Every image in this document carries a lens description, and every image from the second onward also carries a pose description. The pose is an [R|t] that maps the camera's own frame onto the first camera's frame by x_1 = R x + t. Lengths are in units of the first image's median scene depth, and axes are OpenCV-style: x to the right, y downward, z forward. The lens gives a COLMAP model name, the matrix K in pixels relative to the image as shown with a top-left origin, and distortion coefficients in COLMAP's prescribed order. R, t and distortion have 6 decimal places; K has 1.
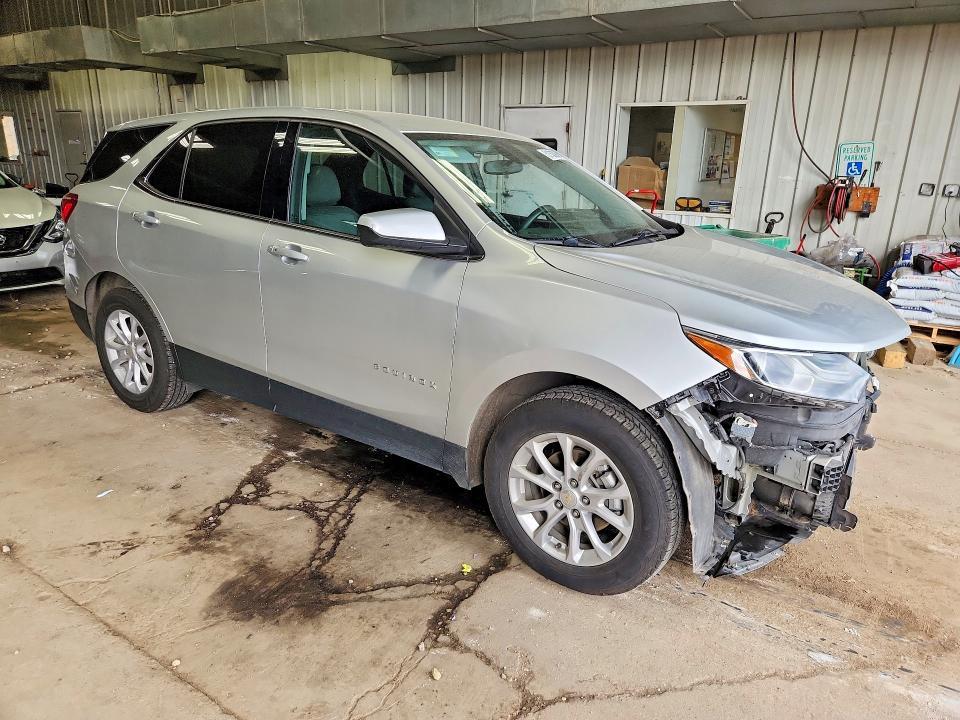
lens RADIAL K [[655.7, 0, 490.2], [0, 655.7, 343.0], [0, 0, 1]] dist [0.133267, -0.127255]
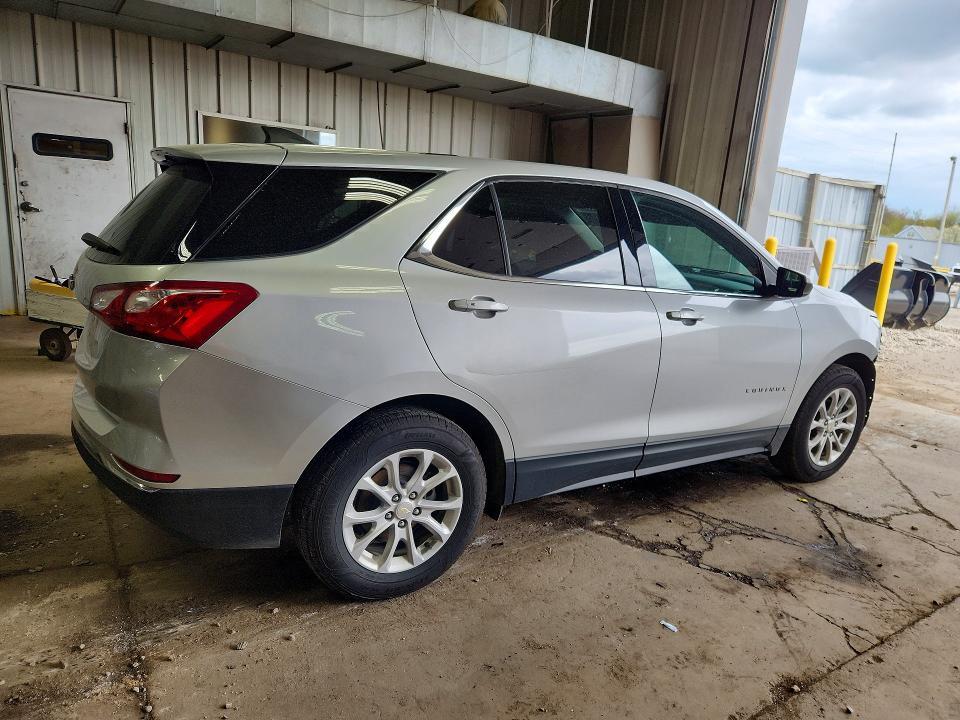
lens RADIAL K [[658.3, 0, 480.0], [0, 658.3, 360.0], [0, 0, 1]] dist [0.029039, -0.000262]
pose [[0.400932, -0.217186, 0.889991, -0.970527], [0.177396, 0.971509, 0.157163, -0.204063], [-0.898768, 0.094869, 0.428037, 0.593572]]
